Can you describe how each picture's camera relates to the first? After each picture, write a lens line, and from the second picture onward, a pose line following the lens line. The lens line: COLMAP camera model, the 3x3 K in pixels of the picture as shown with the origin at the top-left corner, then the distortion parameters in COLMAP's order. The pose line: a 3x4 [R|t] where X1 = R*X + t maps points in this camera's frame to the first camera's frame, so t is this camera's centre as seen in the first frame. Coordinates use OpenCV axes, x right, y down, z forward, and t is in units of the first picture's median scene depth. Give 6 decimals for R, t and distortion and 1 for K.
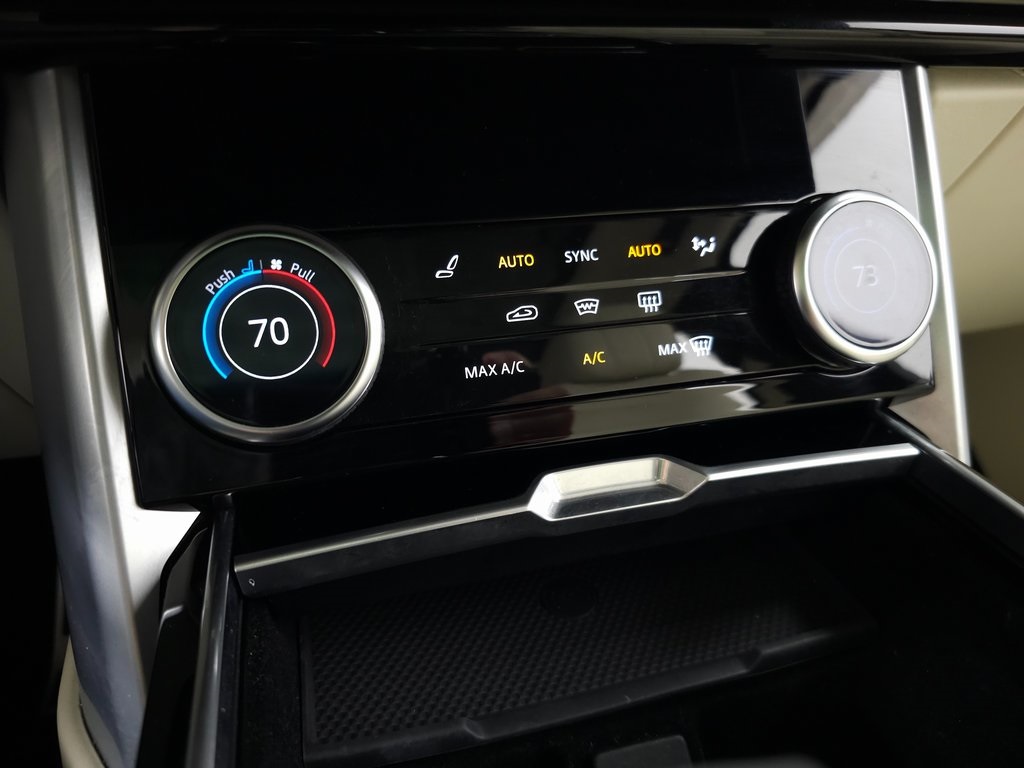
lens RADIAL K [[700.8, 0, 517.0], [0, 700.8, 382.8], [0, 0, 1]] dist [-0.003658, -0.004101]
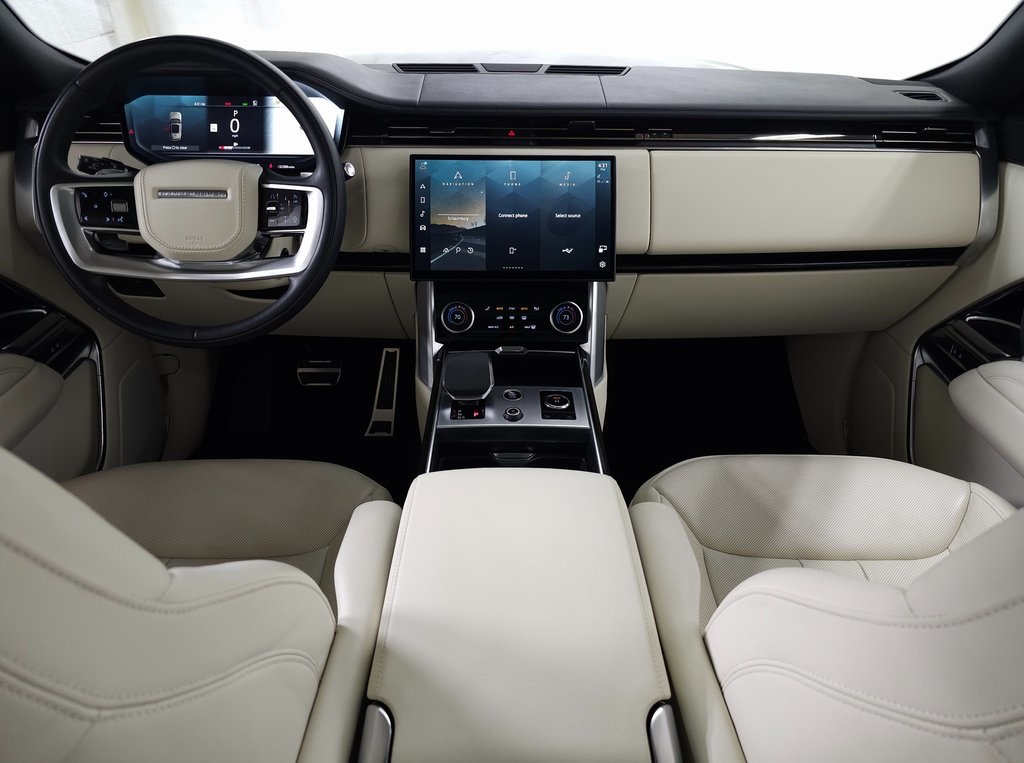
lens RADIAL K [[688.7, 0, 516.0], [0, 688.7, 385.9], [0, 0, 1]] dist [0.063006, -0.068351]
pose [[0.961979, 0.131111, -0.239598, 1.549938], [-0.120933, 0.991036, 0.056765, 0.115283], [0.244893, -0.025631, 0.969211, -4.407221]]
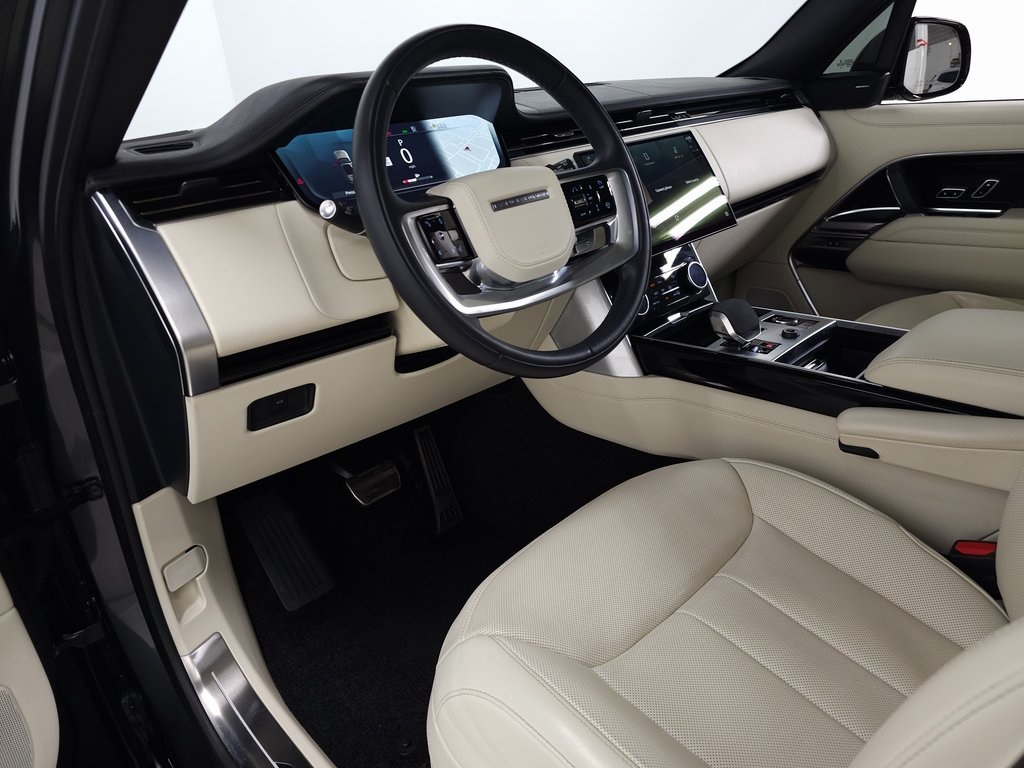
lens RADIAL K [[682.0, 0, 512.6], [0, 682.0, 385.5], [0, 0, 1]] dist [0.048882, -0.000381]
pose [[0.878853, -0.274072, 0.390515, -3.553430], [0.314532, 0.948303, -0.042316, 0.509977], [-0.358729, 0.160019, 0.919623, -3.797394]]
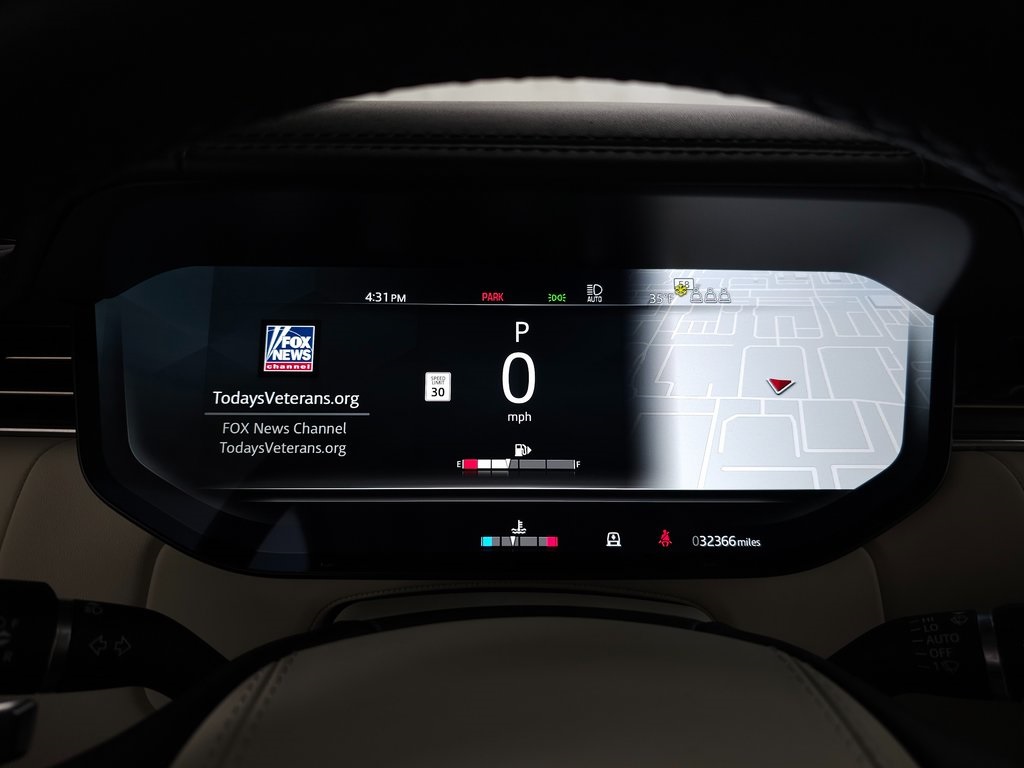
lens RADIAL K [[684.1, 0, 498.3], [0, 684.1, 382.8], [0, 0, 1]] dist [0.030088, -0.000318]
pose [[0.961630, 0.089302, -0.259408, -1.722138], [-0.120879, 0.986729, -0.108416, -1.124958], [0.246284, 0.135614, 0.959663, -1.040124]]
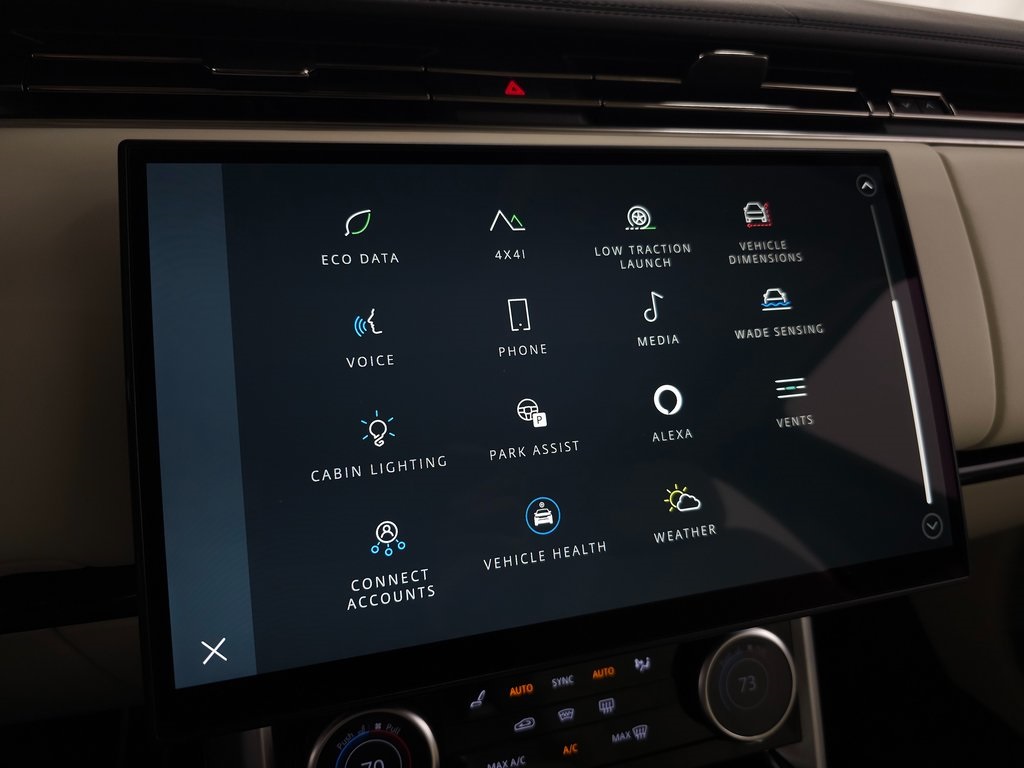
lens RADIAL K [[702.7, 0, 517.6], [0, 702.7, 374.8], [0, 0, 1]] dist [-0.007708, -0.001496]
pose [[0.999754, 0.016279, 0.015077, -0.044683], [-0.014830, 0.995675, -0.091712, -0.736583], [-0.016504, 0.091466, 0.995671, -0.637905]]
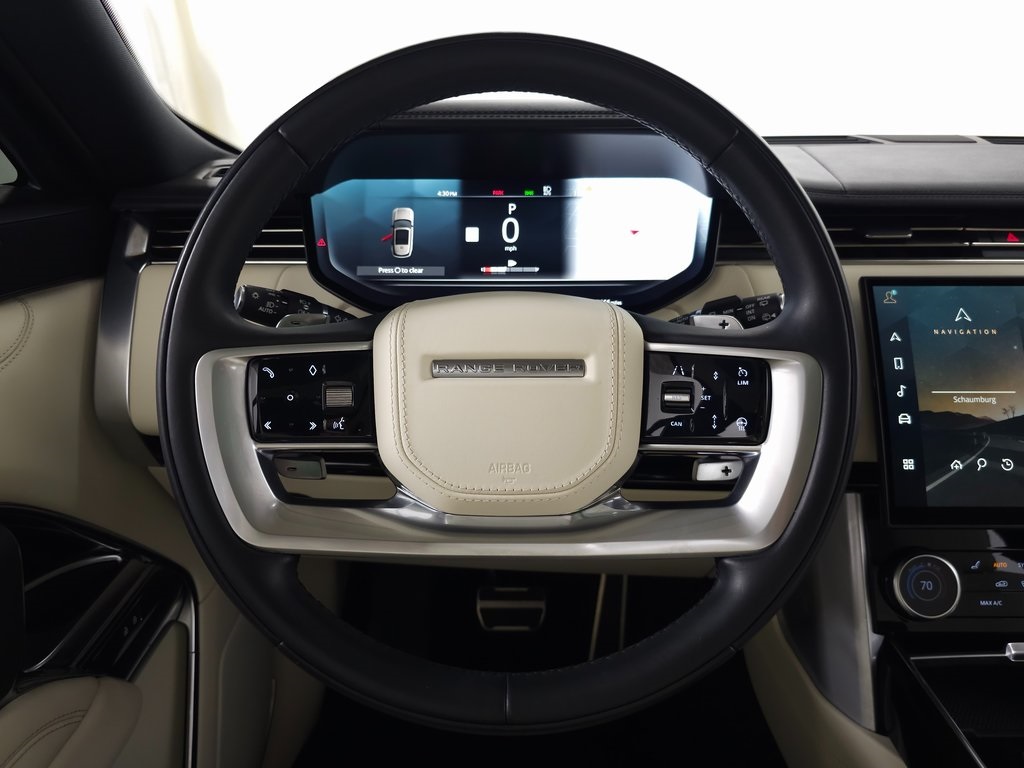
lens RADIAL K [[692.1, 0, 511.4], [0, 692.1, 374.5], [0, 0, 1]] dist [0.033484, -0.047518]
pose [[0.955065, 0.082449, -0.284699, -1.168552], [-0.121217, 0.985183, -0.121332, -0.355158], [0.270477, 0.150390, 0.950907, -2.365310]]
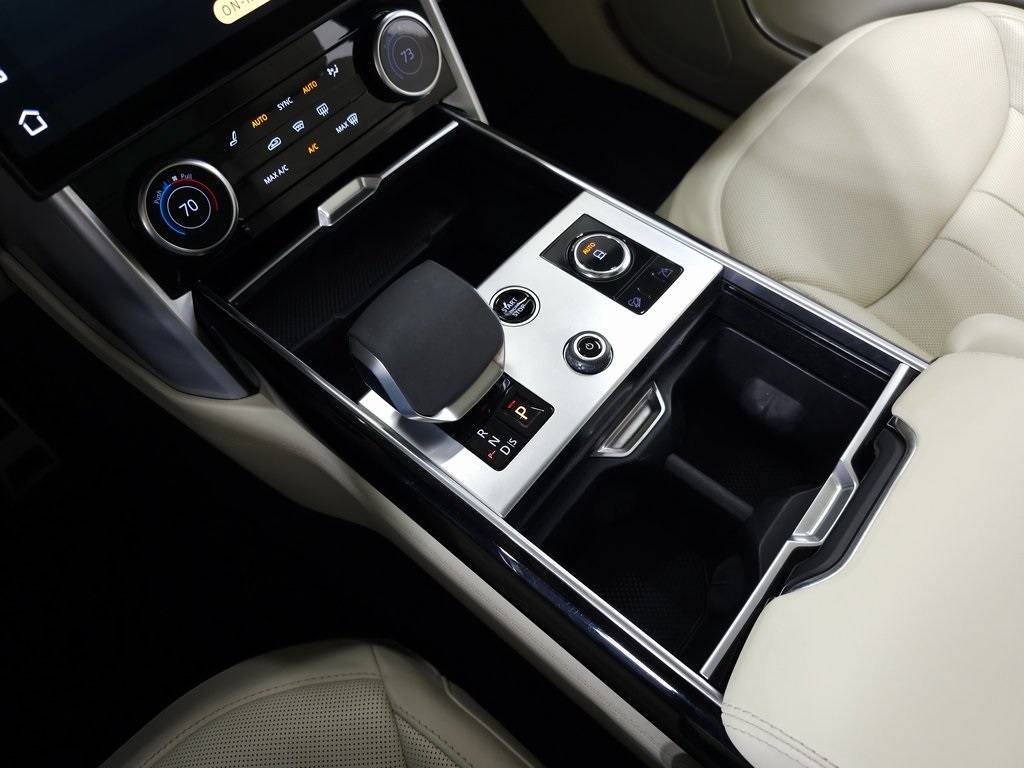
lens RADIAL K [[700.8, 0, 517.0], [0, 700.8, 382.8], [0, 0, 1]] dist [-0.003658, -0.004101]
pose [[0.828111, -0.499090, 0.255227, -0.289515], [0.298934, 0.778342, 0.552107, -0.490915], [-0.474205, -0.380910, 0.793749, -1.332340]]
